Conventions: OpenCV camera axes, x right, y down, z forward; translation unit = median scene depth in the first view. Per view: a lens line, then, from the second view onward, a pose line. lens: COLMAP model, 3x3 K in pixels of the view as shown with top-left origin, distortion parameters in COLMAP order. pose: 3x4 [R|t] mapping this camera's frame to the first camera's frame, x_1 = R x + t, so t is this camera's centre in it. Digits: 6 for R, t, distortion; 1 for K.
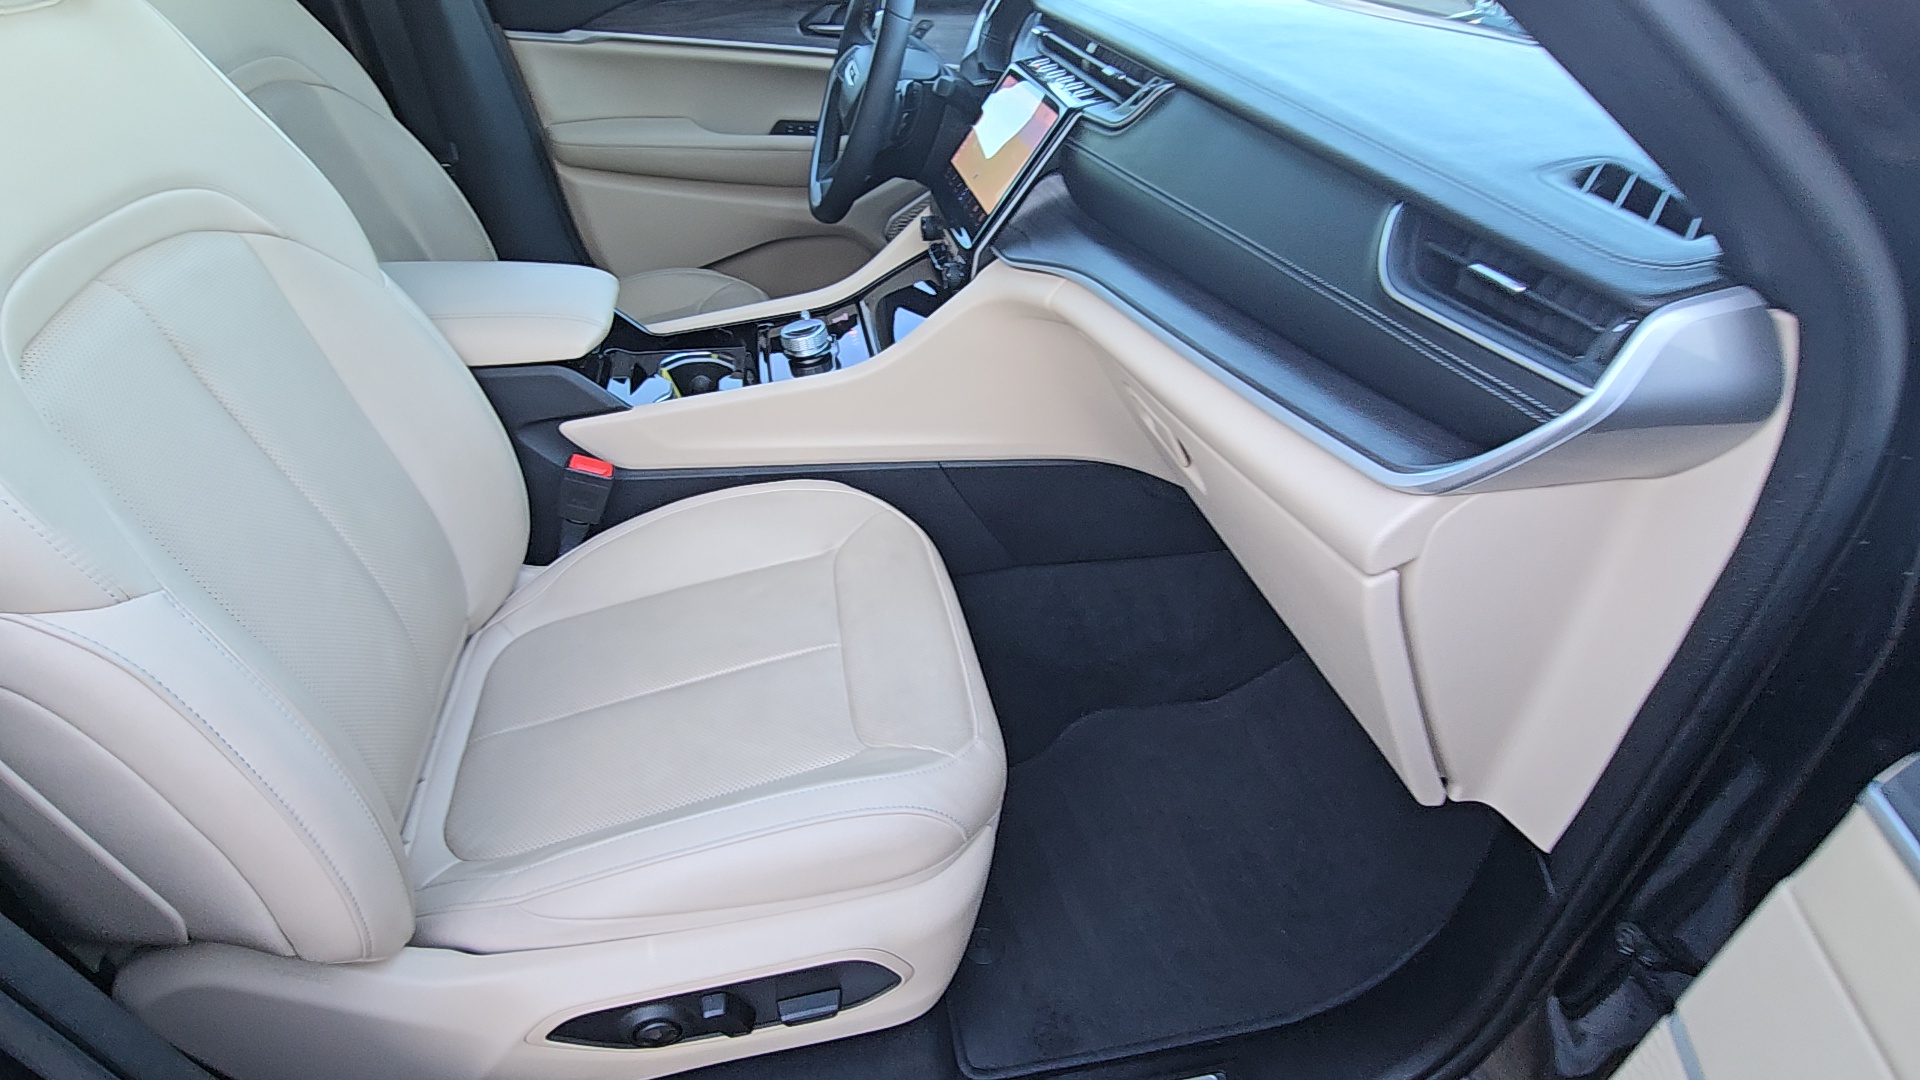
lens RADIAL K [[968.8, 0, 971.1], [0, 968.8, 535.7], [0, 0, 1]] dist [-0.001402, 0.002046]
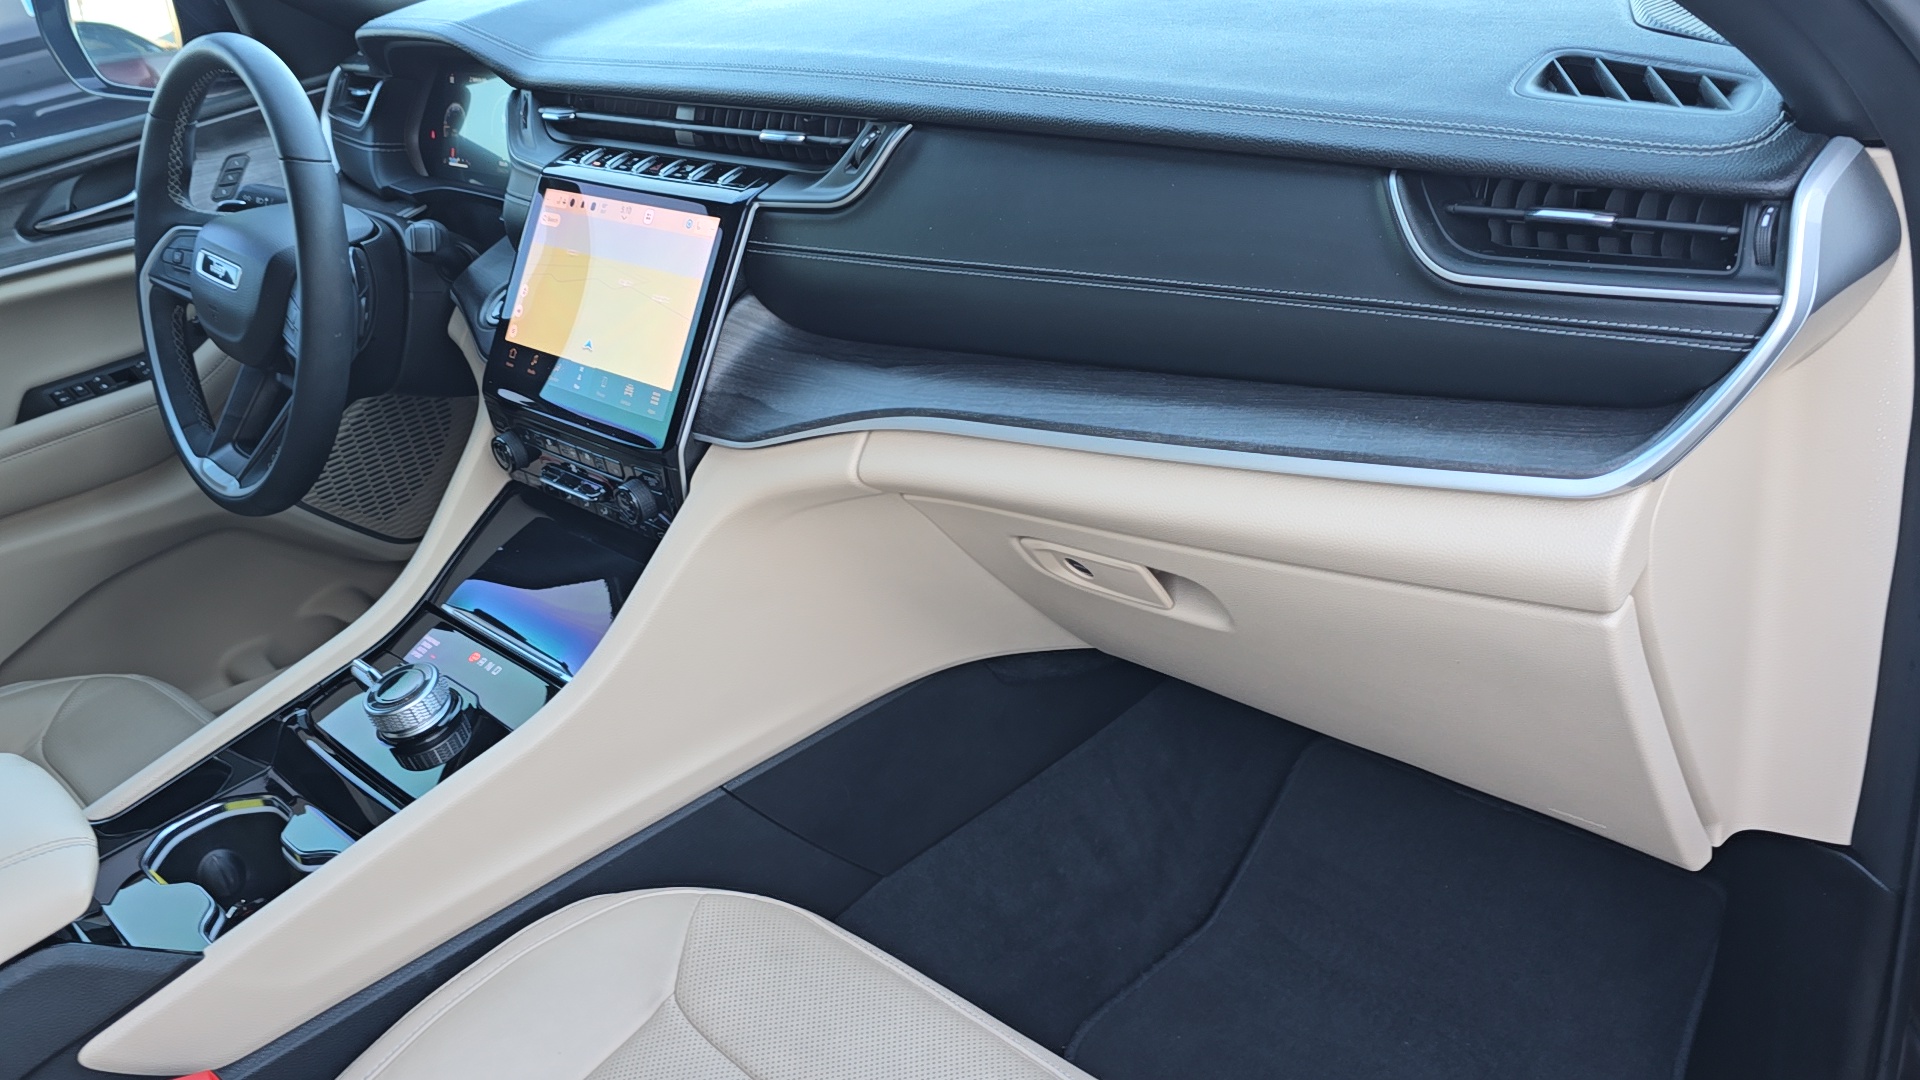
lens RADIAL K [[1591.4, 0, 959.8], [0, 1591.4, 541.3], [0, 0, 1]] dist [-0.026542, 0.019875]
pose [[0.825534, -0.400451, 0.397659, -0.320929], [0.457373, 0.887526, -0.055740, -0.115696], [-0.330612, 0.227894, 0.915839, 0.010968]]
